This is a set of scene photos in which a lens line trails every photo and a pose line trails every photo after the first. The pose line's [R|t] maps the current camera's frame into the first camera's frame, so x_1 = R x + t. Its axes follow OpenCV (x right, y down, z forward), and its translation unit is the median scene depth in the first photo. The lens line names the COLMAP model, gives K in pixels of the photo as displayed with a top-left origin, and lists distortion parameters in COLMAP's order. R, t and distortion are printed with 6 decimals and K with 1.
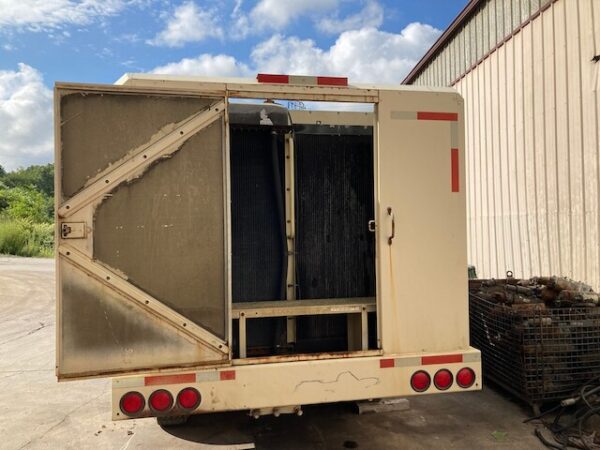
lens RADIAL K [[486.2, 0, 298.5], [0, 486.2, 225.5], [0, 0, 1]] dist [0.014283, -0.010488]
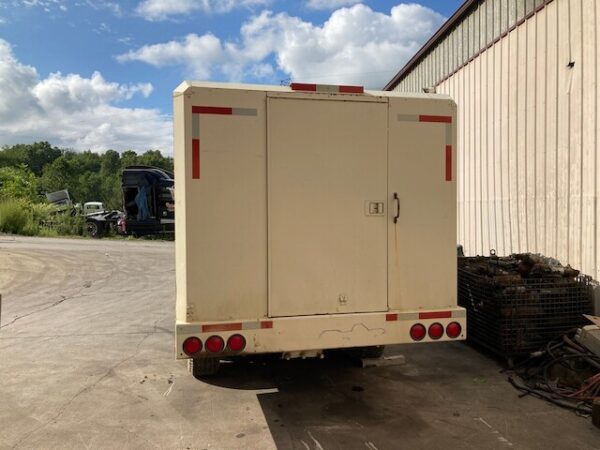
lens RADIAL K [[486.2, 0, 302.4], [0, 486.2, 225.6], [0, 0, 1]] dist [0.014283, -0.010488]
pose [[0.999545, 0.008826, 0.028857, -0.061869], [-0.009847, 0.999324, 0.035413, 0.003250], [-0.028525, -0.035681, 0.998956, -0.169396]]
